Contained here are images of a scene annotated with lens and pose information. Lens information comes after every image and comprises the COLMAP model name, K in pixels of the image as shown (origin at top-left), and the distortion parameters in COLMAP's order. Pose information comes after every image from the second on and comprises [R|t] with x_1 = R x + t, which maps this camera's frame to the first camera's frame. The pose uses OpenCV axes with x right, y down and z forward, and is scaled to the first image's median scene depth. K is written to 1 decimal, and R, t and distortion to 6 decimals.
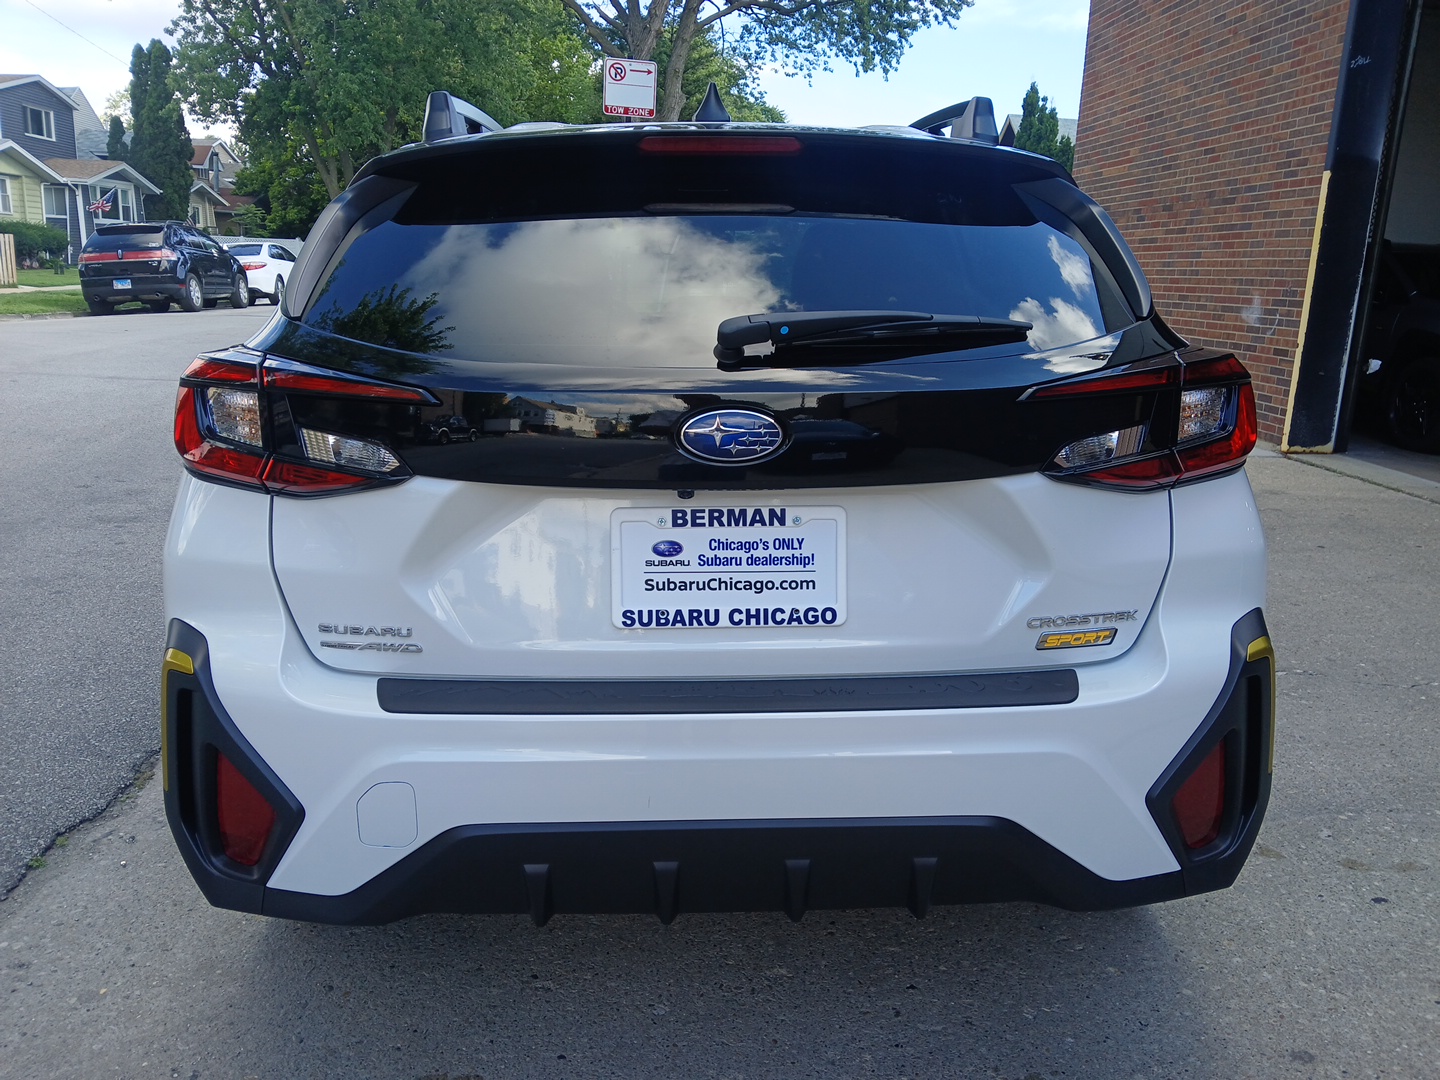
lens RADIAL K [[1128.6, 0, 717.1], [0, 1128.6, 567.2], [0, 0, 1]] dist [0.000957, -0.028346]
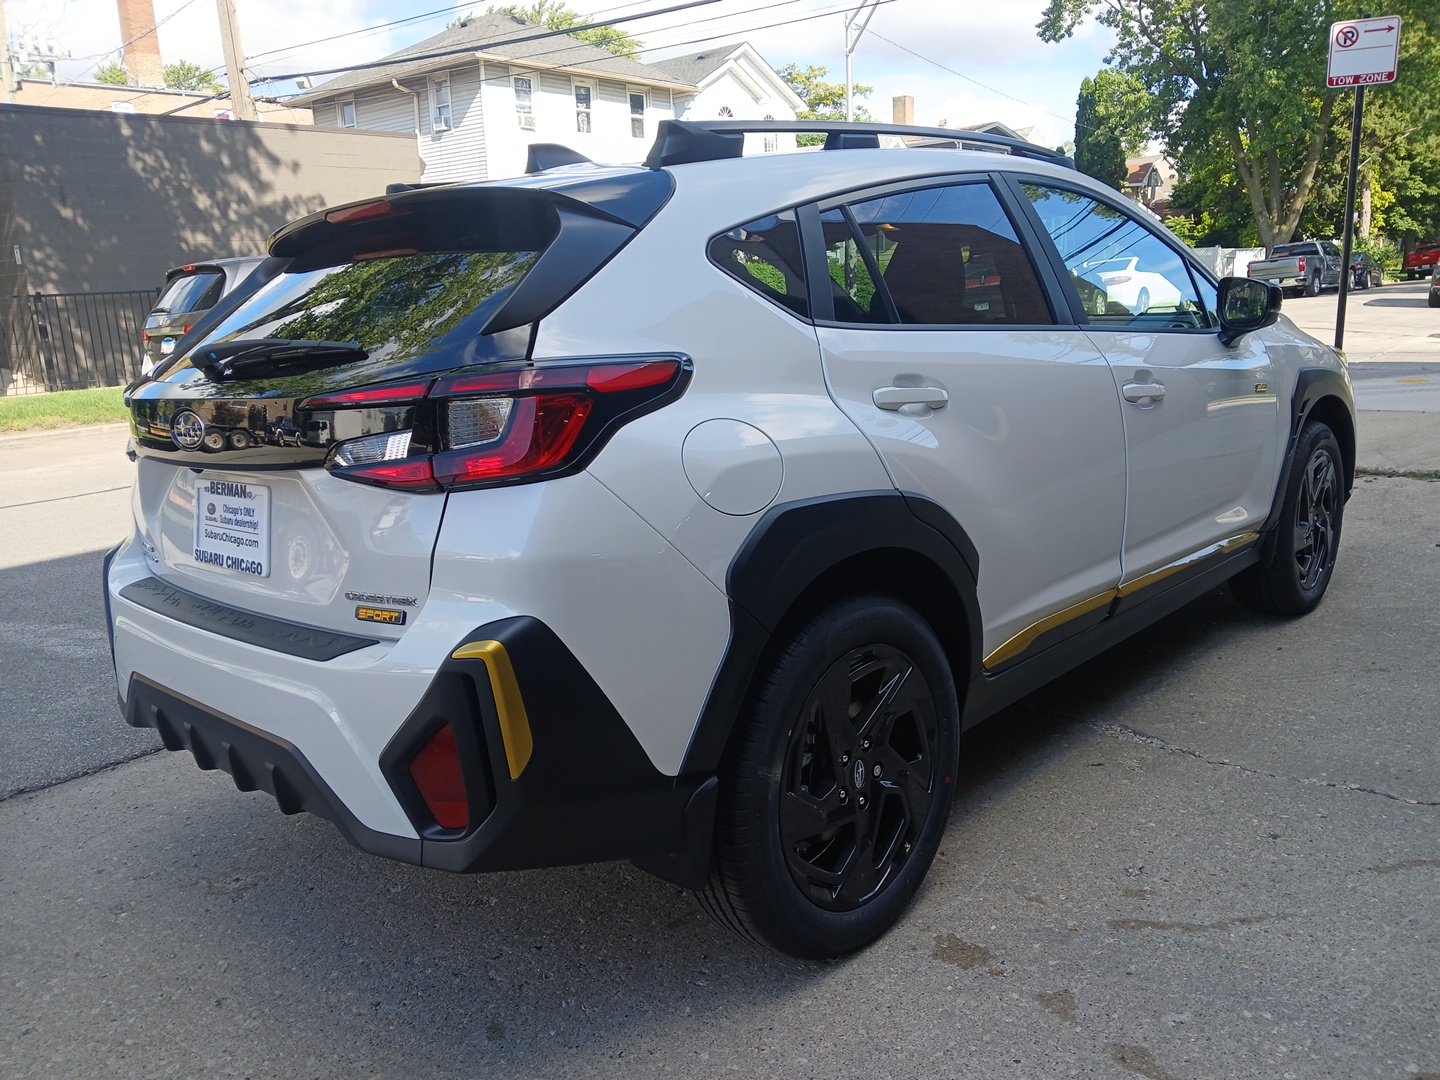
lens RADIAL K [[1128.6, 0, 717.1], [0, 1128.6, 567.2], [0, 0, 1]] dist [0.000957, -0.028346]
pose [[0.697110, 0.110601, -0.708382, 0.569627], [-0.116893, 0.992343, 0.039904, -0.029993], [0.707371, 0.054988, 0.704700, 0.180048]]
